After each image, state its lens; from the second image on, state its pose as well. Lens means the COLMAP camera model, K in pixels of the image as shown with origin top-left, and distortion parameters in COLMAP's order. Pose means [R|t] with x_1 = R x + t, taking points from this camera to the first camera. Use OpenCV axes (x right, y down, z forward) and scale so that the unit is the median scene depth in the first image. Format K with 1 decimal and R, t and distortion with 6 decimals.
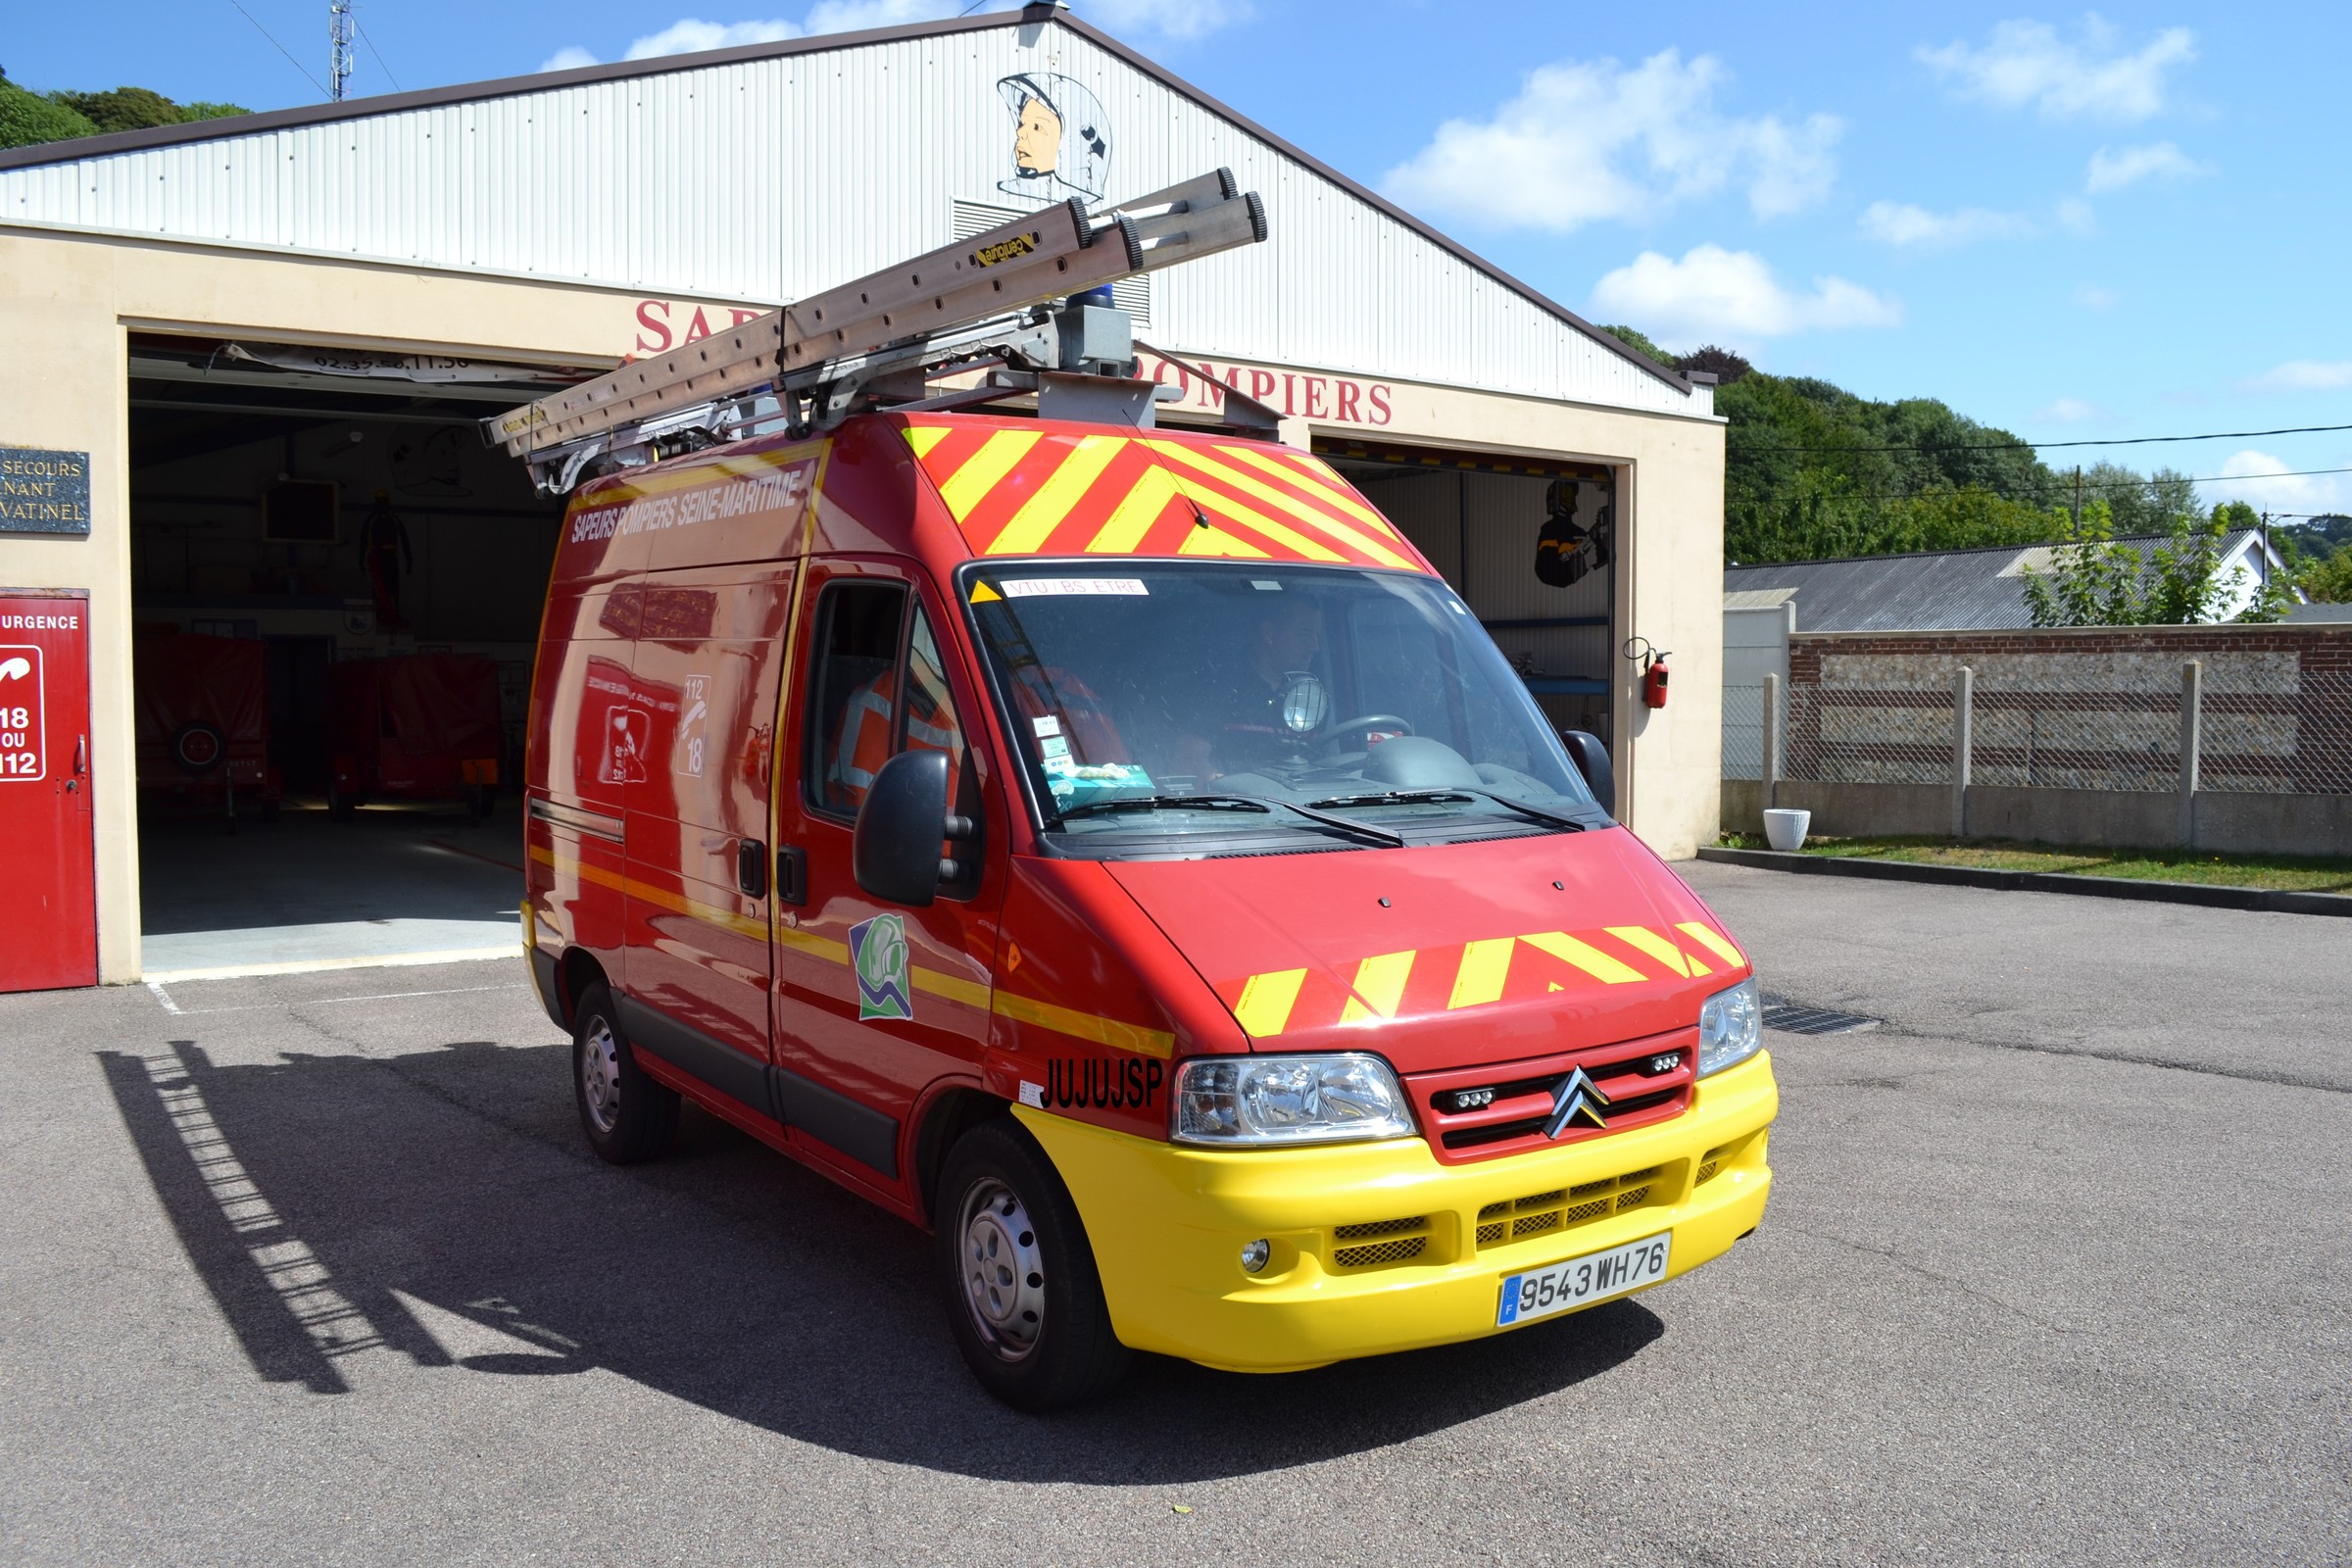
lens RADIAL K [[1900.7, 0, 1176.9], [0, 1900.7, 783.5], [0, 0, 1]] dist [-0.078392, -0.001336]
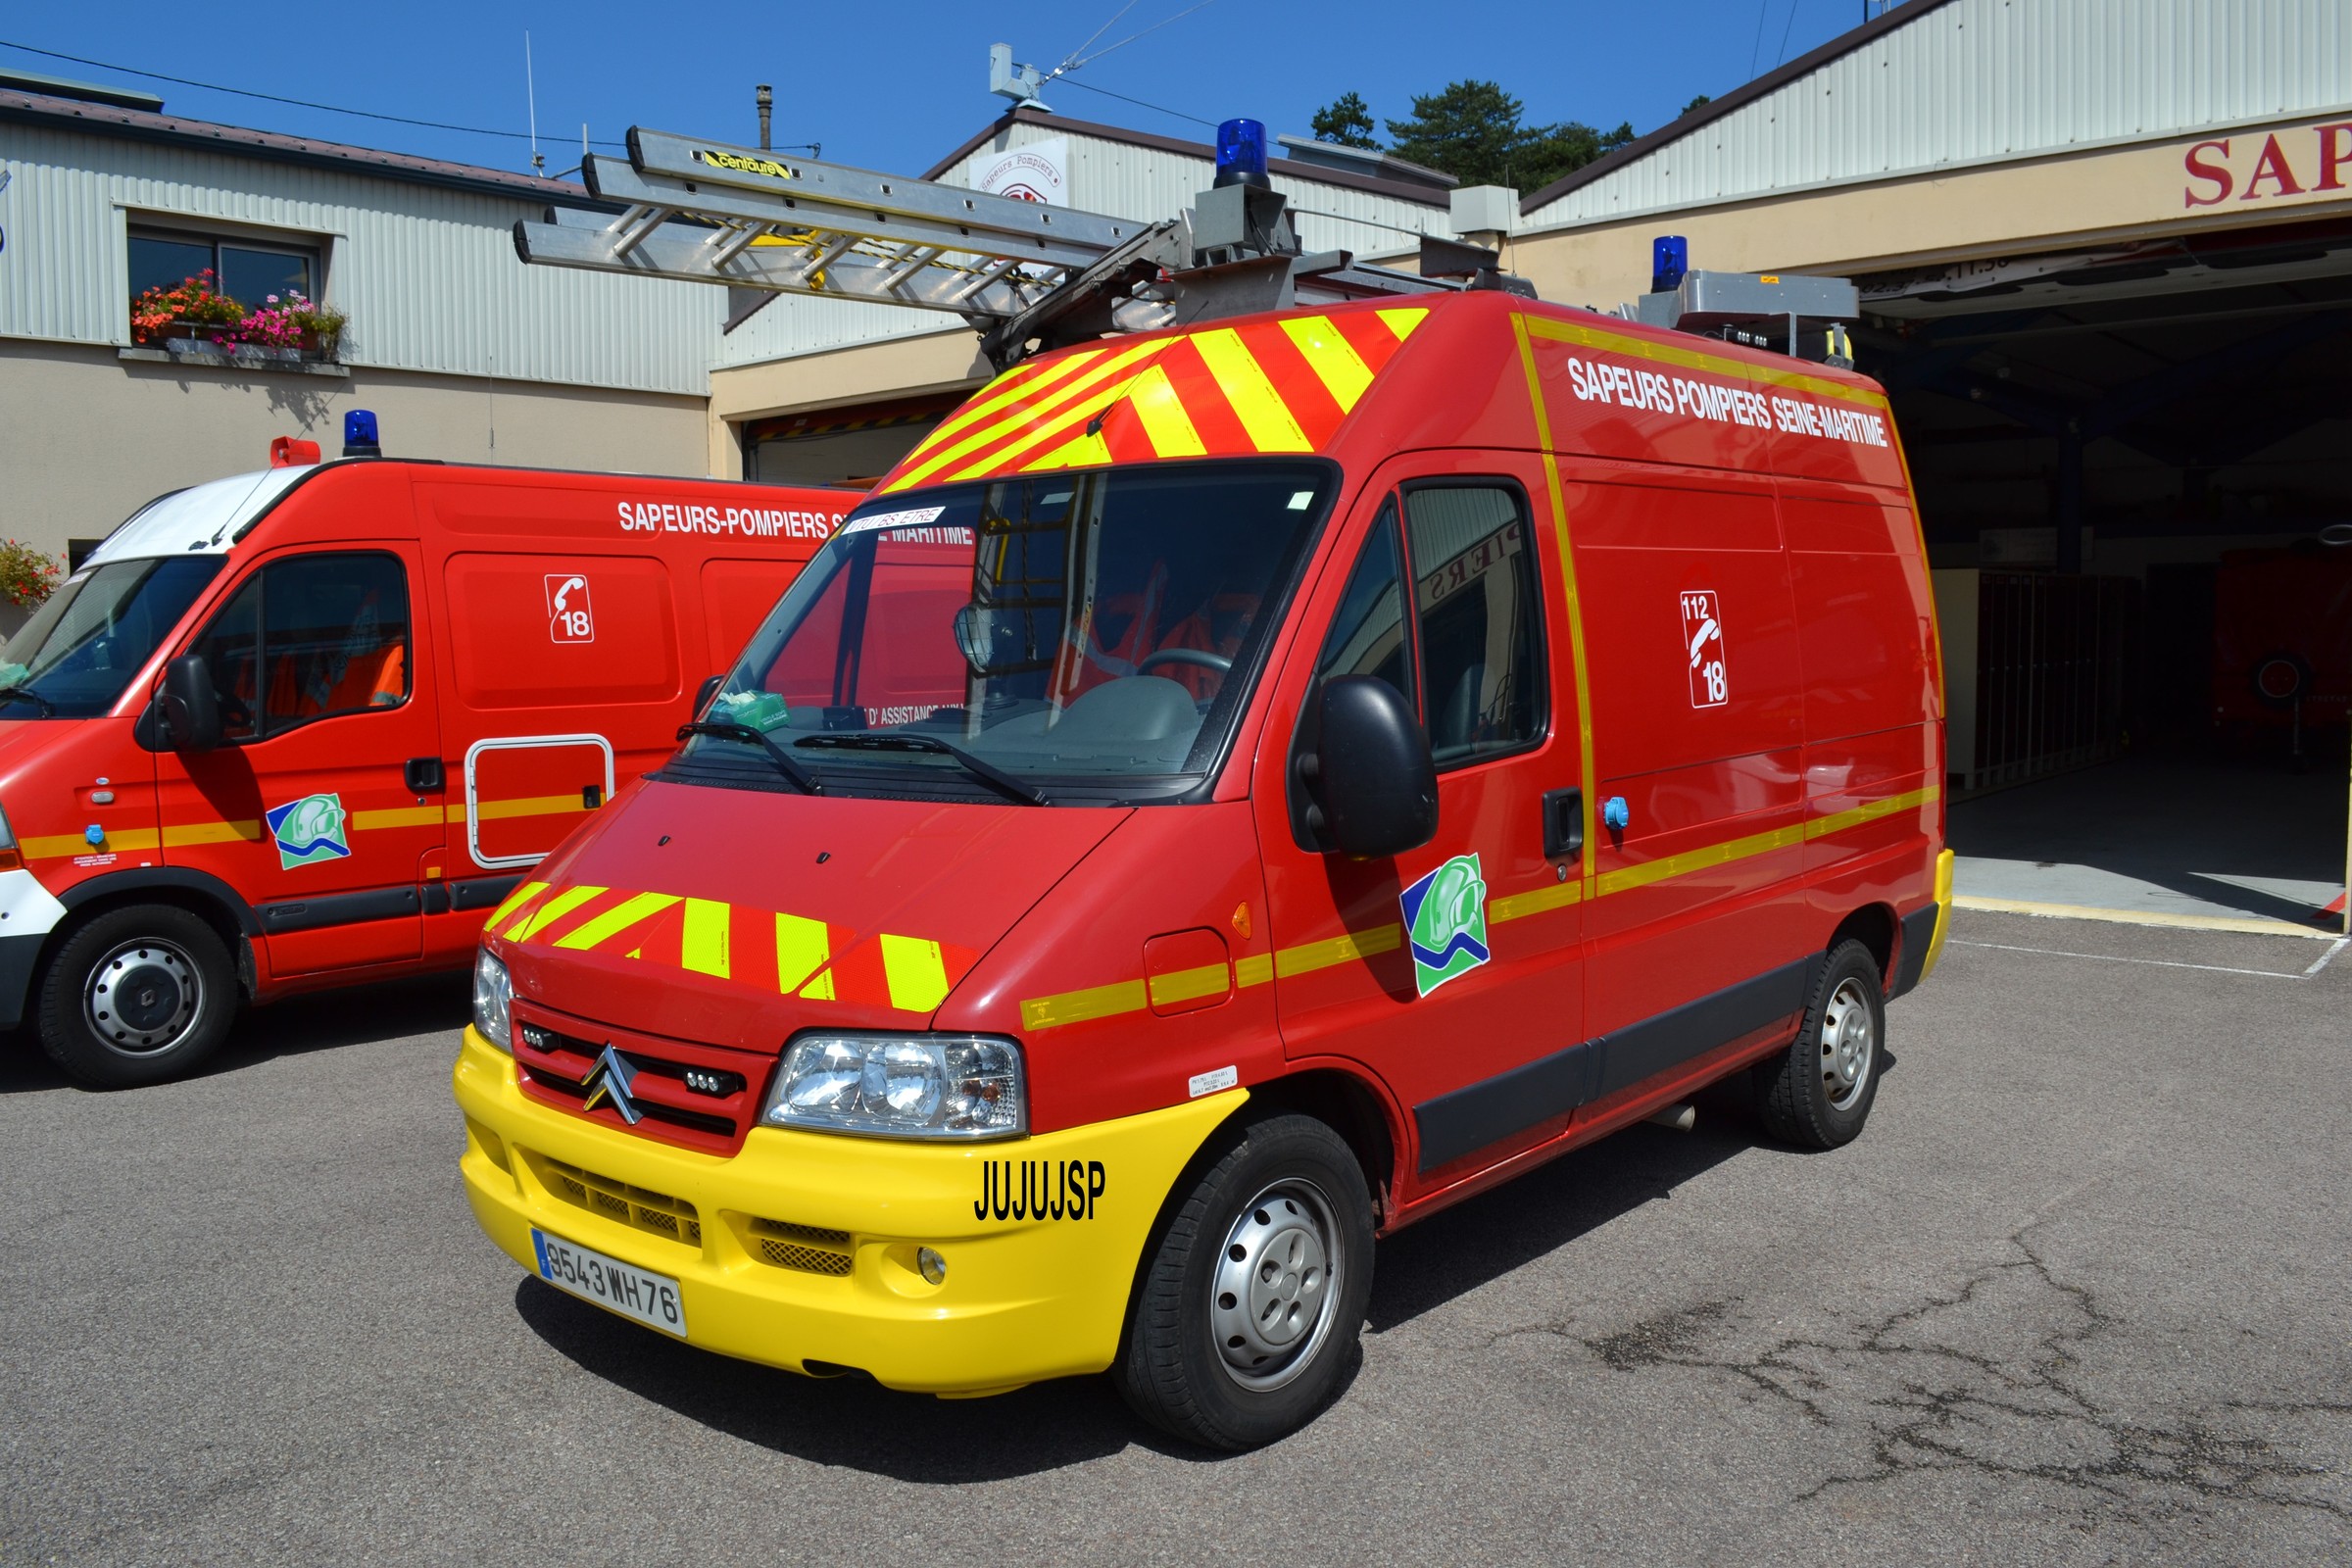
lens RADIAL K [[1900.7, 0, 1177.9], [0, 1900.7, 781.0], [0, 0, 1]] dist [-0.078392, -0.001336]
pose [[0.237579, 0.074613, -0.968498, 0.455161], [-0.039082, 0.996972, 0.067220, -0.017687], [0.970582, 0.021881, 0.239776, 0.422019]]
